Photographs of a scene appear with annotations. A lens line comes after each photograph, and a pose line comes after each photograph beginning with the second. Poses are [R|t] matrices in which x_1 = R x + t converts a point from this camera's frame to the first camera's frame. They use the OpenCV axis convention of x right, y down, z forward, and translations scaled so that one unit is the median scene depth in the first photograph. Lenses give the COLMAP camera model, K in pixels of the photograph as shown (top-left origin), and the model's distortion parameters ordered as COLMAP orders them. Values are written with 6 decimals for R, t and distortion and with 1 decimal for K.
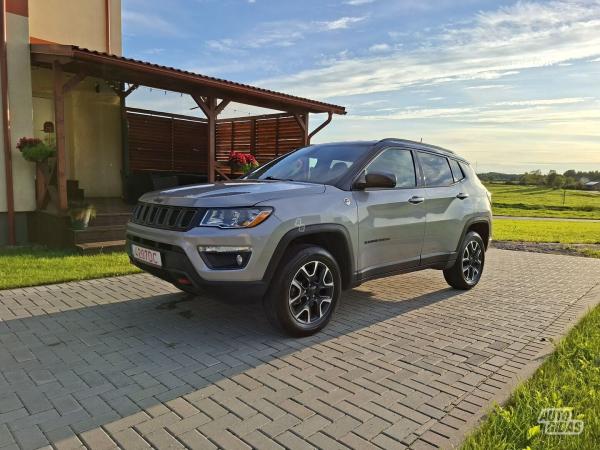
lens RADIAL K [[401.4, 0, 300.0], [0, 401.4, 225.0], [0, 0, 1]] dist [0.082388, -0.094733]
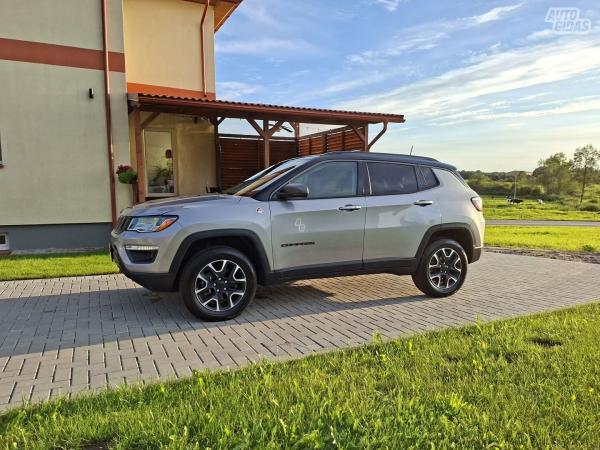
lens RADIAL K [[401.4, 0, 300.0], [0, 401.4, 225.0], [0, 0, 1]] dist [0.082388, -0.094733]
pose [[0.942012, -0.004189, -0.335554, 0.464138], [-0.003852, 0.999721, -0.023294, 0.008474], [0.335558, 0.023235, 0.941733, -0.050407]]
